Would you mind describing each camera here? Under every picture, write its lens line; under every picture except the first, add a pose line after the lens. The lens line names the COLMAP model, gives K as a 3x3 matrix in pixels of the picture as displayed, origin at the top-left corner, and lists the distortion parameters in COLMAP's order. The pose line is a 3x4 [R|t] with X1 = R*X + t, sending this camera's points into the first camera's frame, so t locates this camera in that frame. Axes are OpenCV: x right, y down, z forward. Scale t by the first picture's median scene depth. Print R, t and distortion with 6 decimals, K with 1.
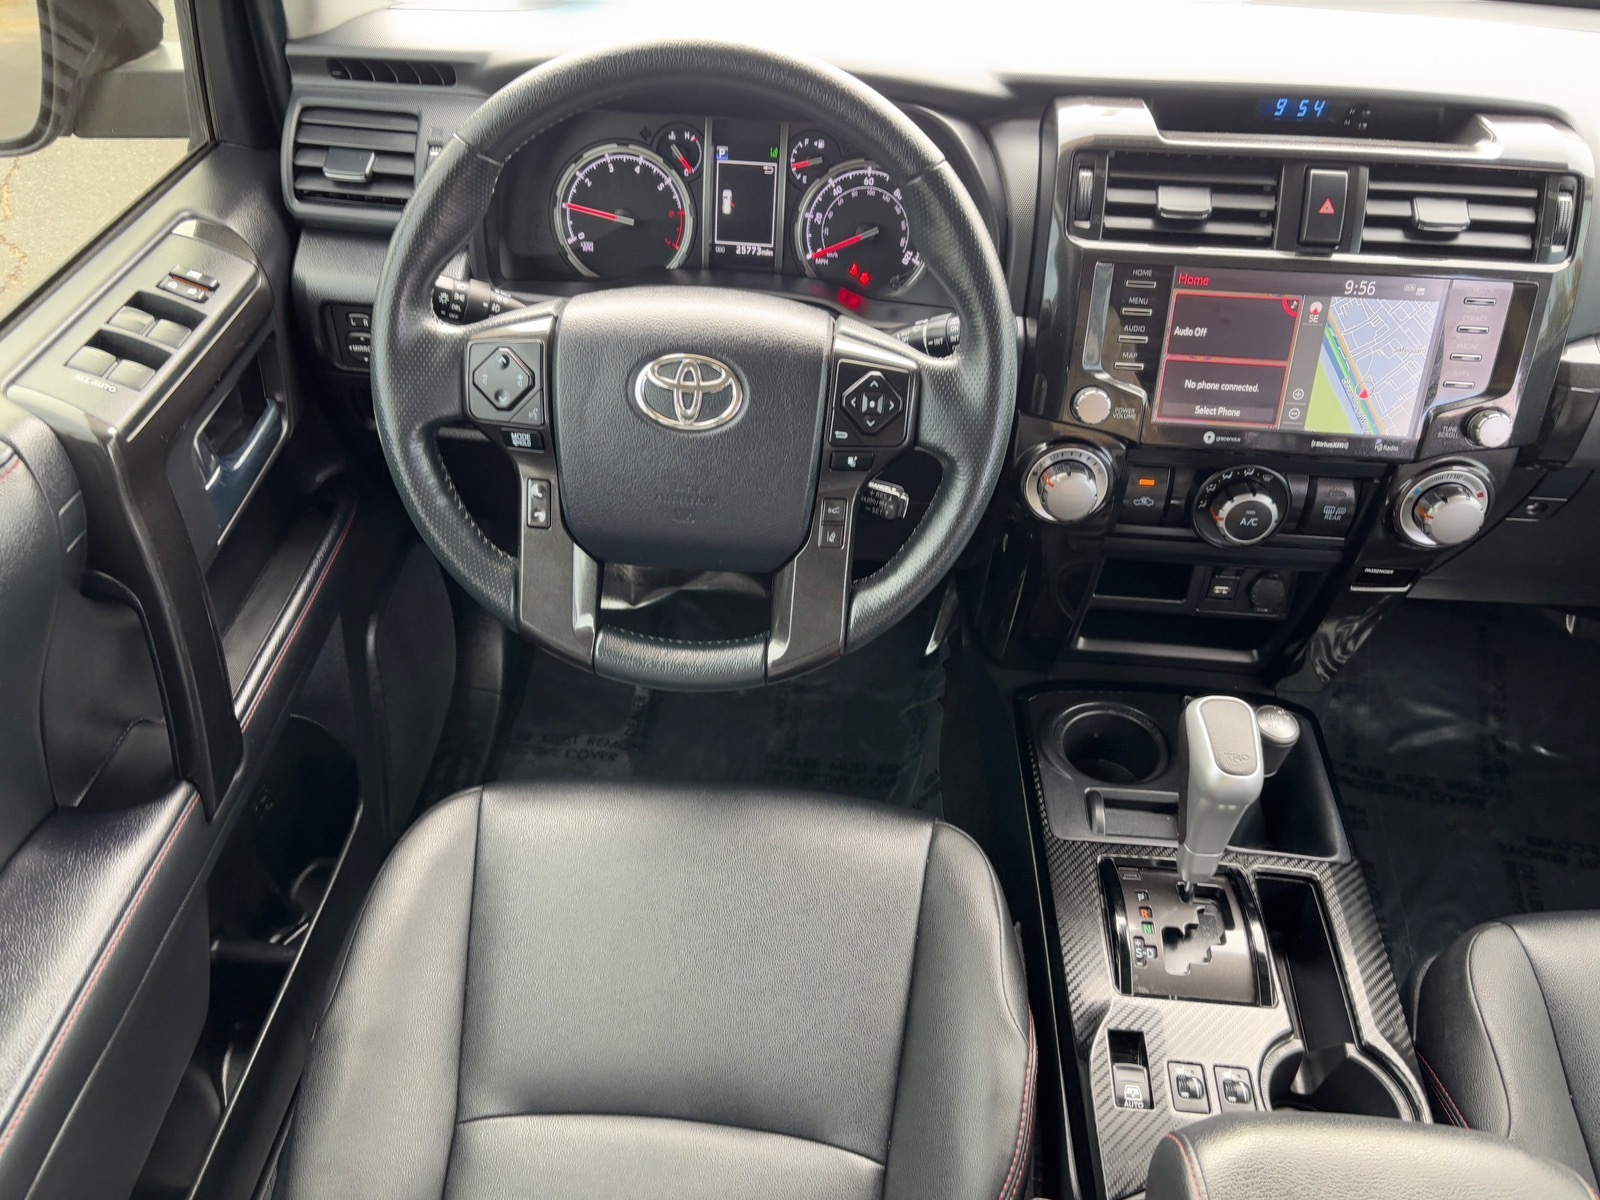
lens RADIAL K [[1207.0, 0, 792.2], [0, 1207.0, 611.9], [0, 0, 1]] dist [0.004136, -0.000976]
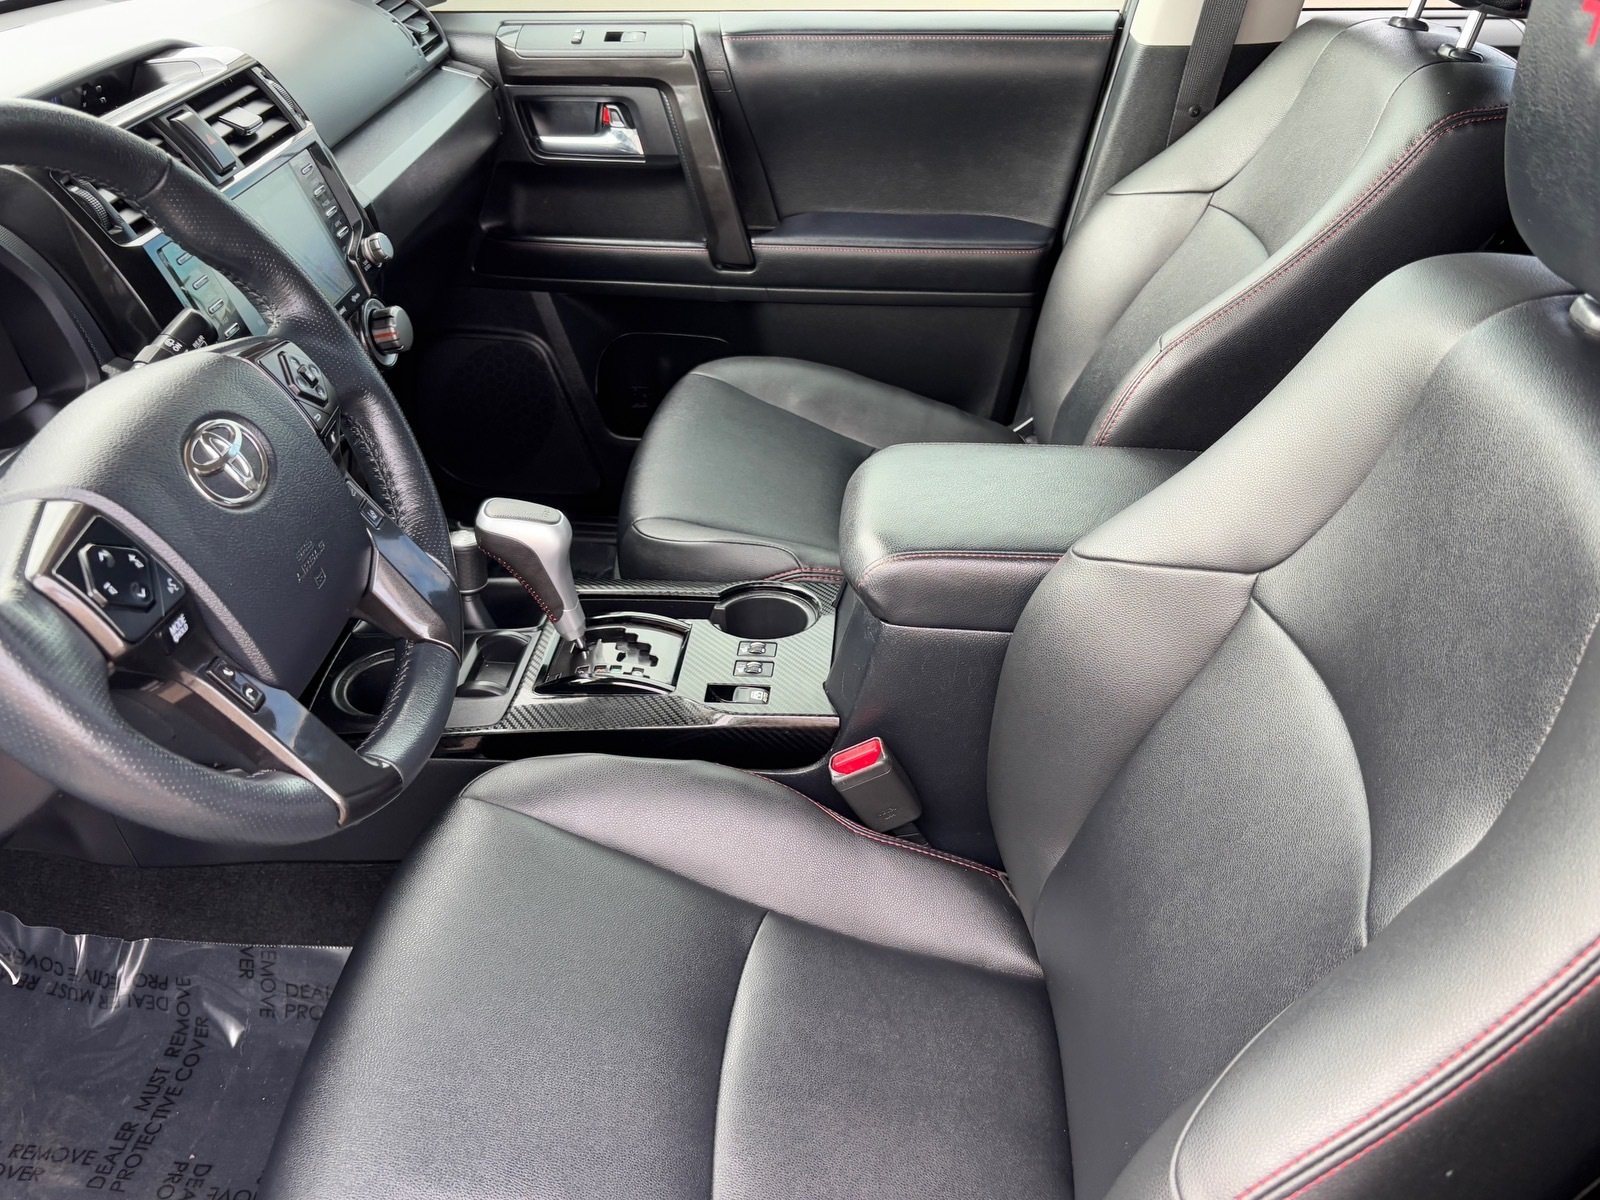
lens RADIAL K [[1368.6, 0, 799.7], [0, 1368.6, 609.5], [0, 0, 1]] dist [0.026988, -0.006247]
pose [[-0.004713, -0.558042, 0.829800, -0.757191], [0.686411, 0.601637, 0.408501, -0.188798], [-0.727198, 0.571509, 0.380210, 0.311691]]
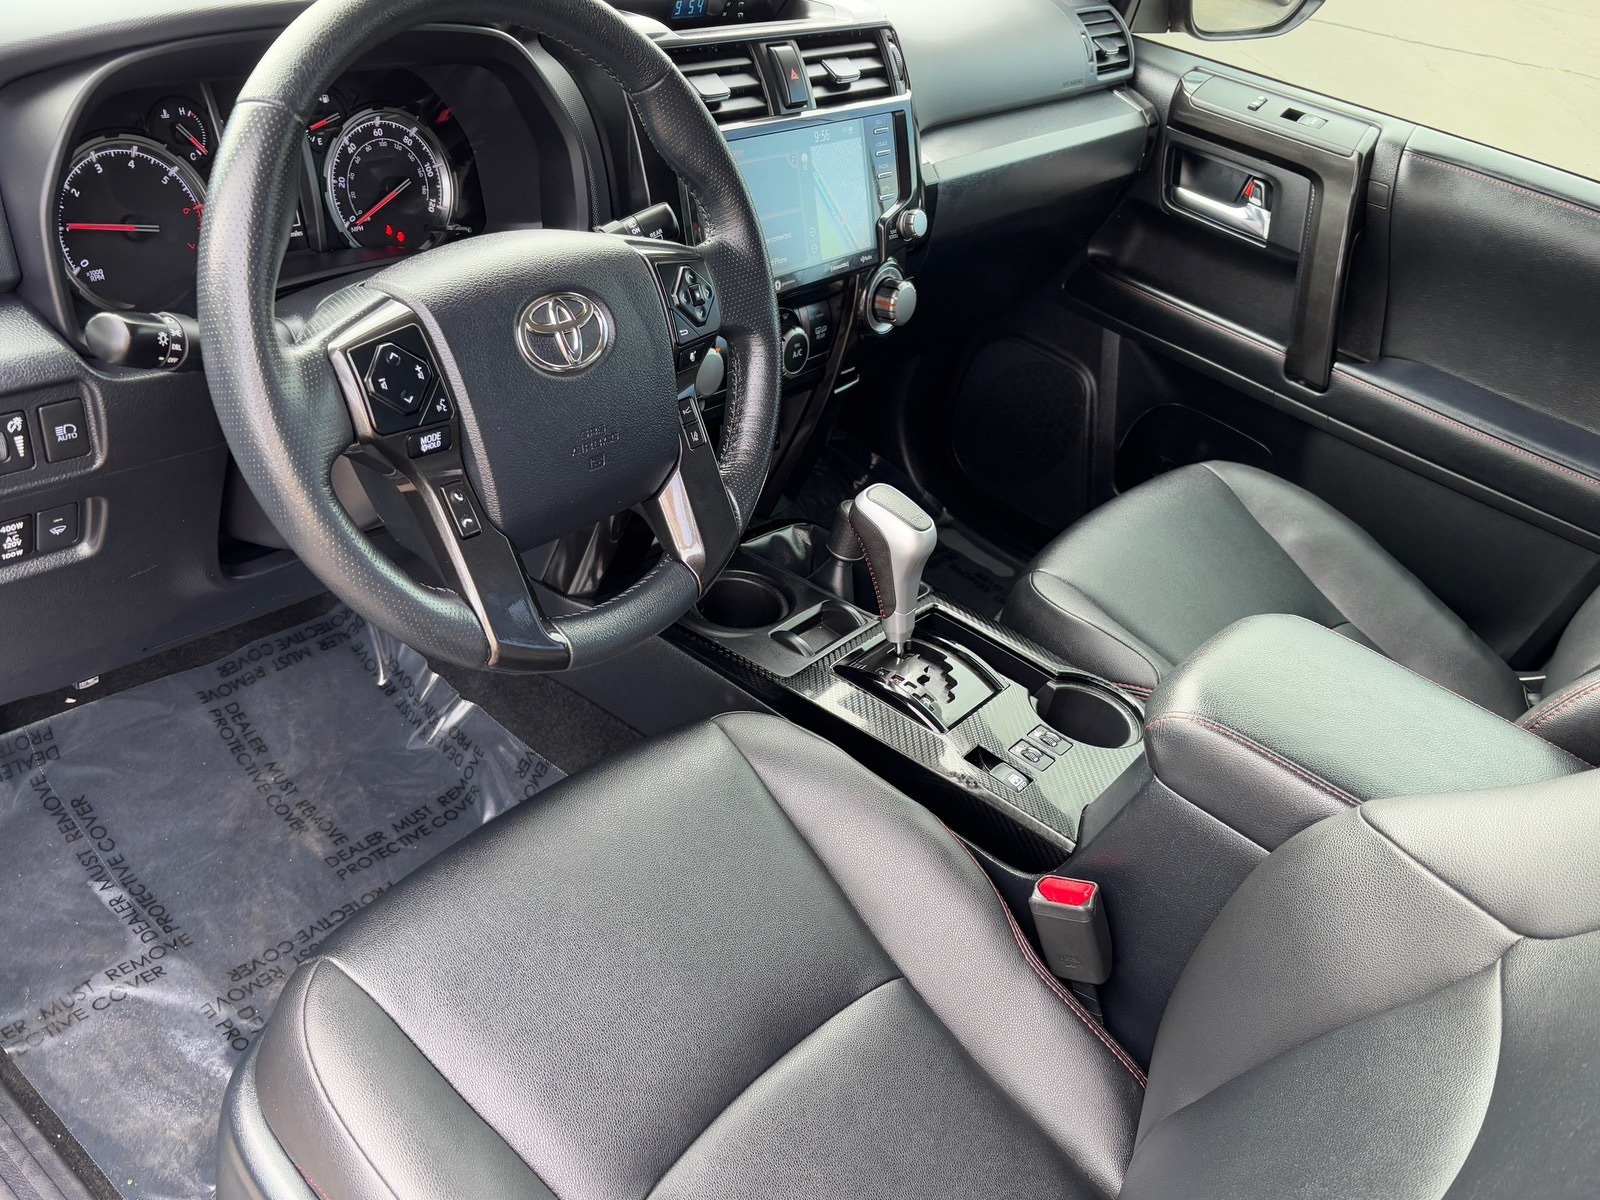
lens RADIAL K [[1368.6, 0, 799.7], [0, 1368.6, 609.5], [0, 0, 1]] dist [0.026988, -0.006247]
pose [[0.562883, -0.406227, 0.719821, -0.674067], [0.432625, 0.886864, 0.162194, -0.067030], [-0.704272, 0.220117, 0.674945, 0.150826]]
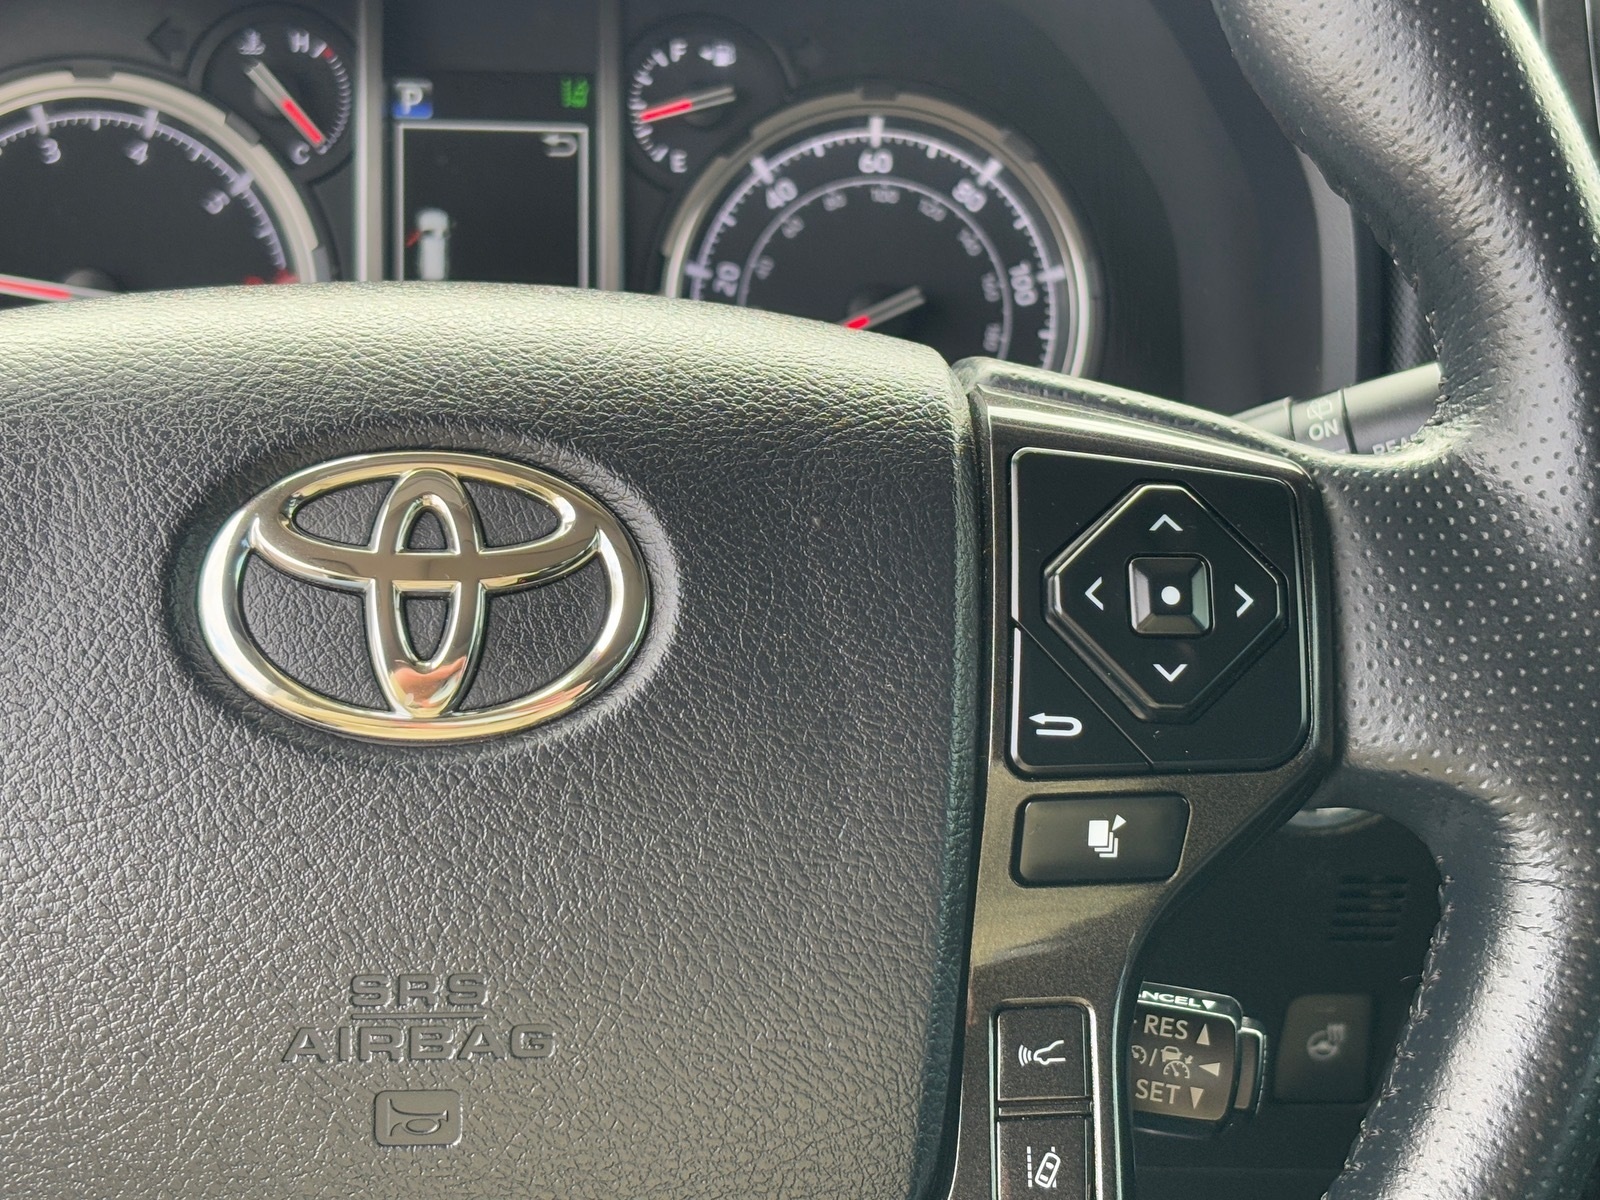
lens RADIAL K [[2711.0, 0, 828.5], [0, 2711.0, 601.7], [0, 0, 1]] dist [0.223197, -1.247515]
pose [[0.985345, -0.048762, 0.163457, -0.076412], [0.108296, 0.919197, -0.378615, 0.028503], [-0.131787, 0.390768, 0.911006, 0.390566]]
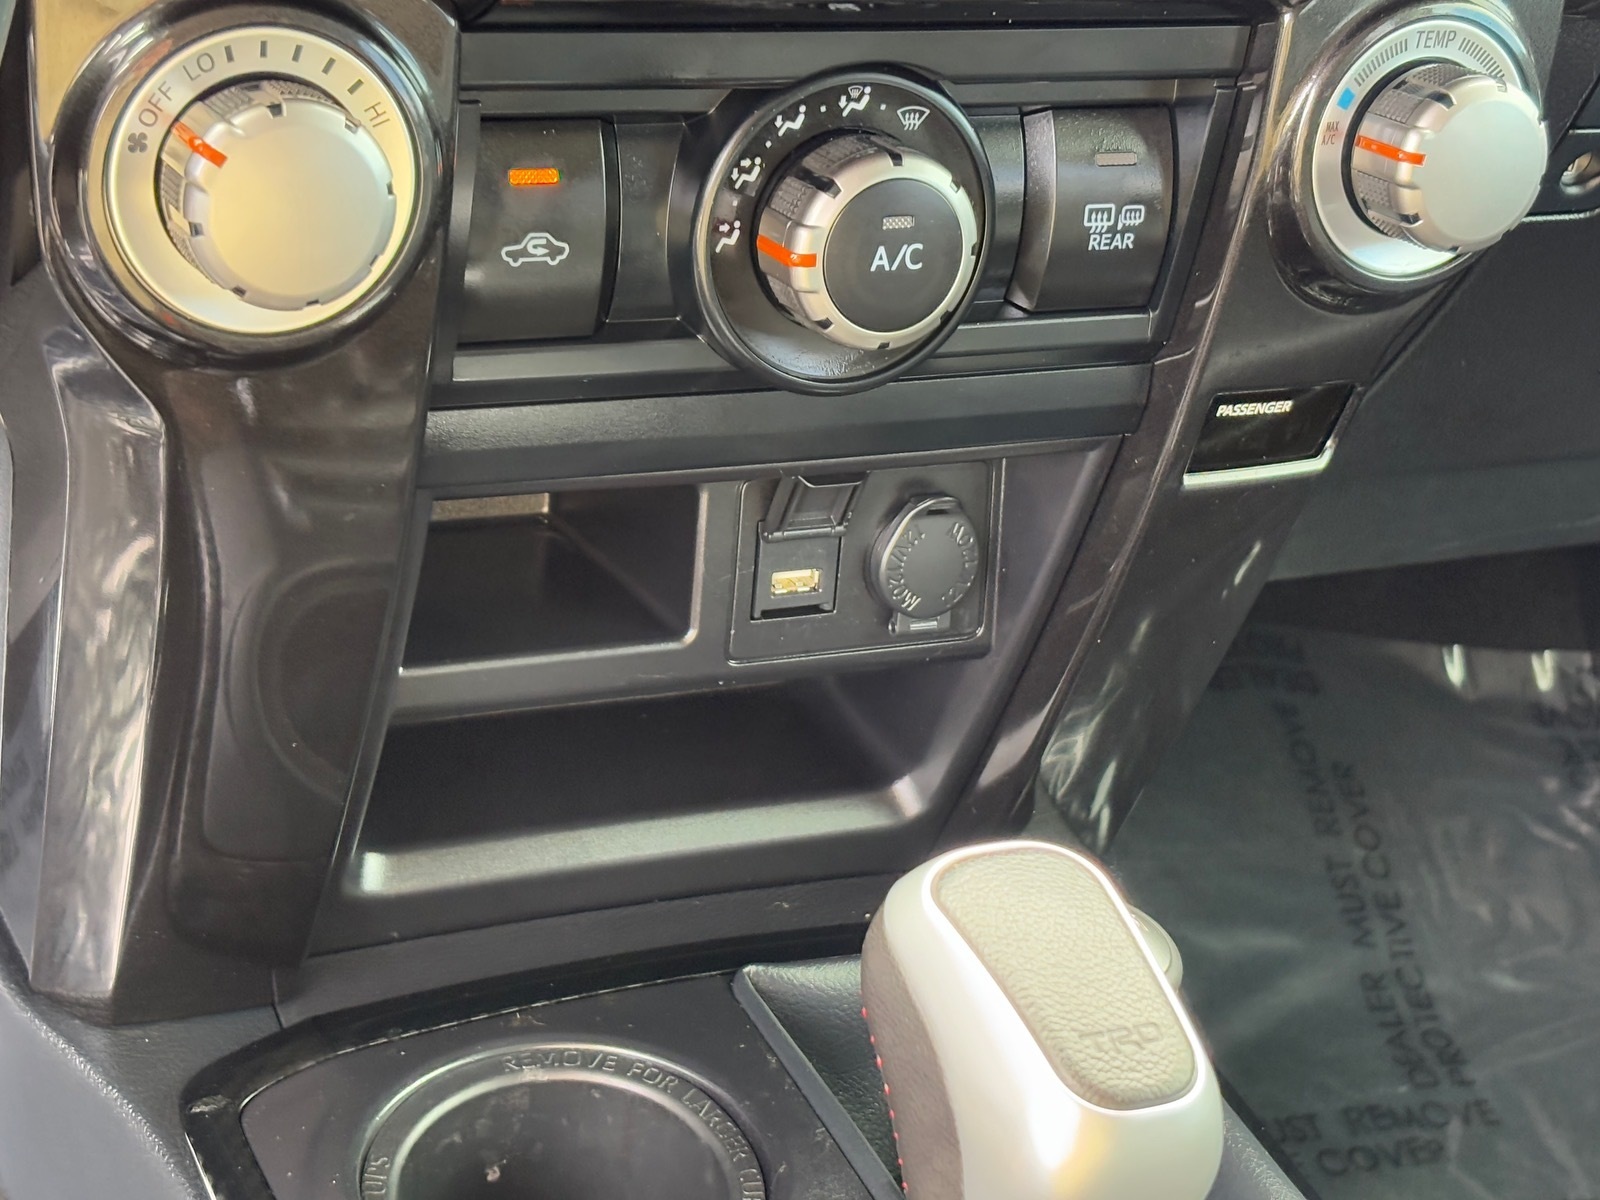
lens RADIAL K [[2786.5, 0, 818.9], [0, 2786.5, 596.6], [0, 0, 1]] dist [0.264331, -1.225815]
pose [[0.869957, -0.145342, 0.471222, 0.032529], [0.223895, 0.967824, -0.114836, 0.076338], [-0.439369, 0.205407, 0.874507, 0.431498]]
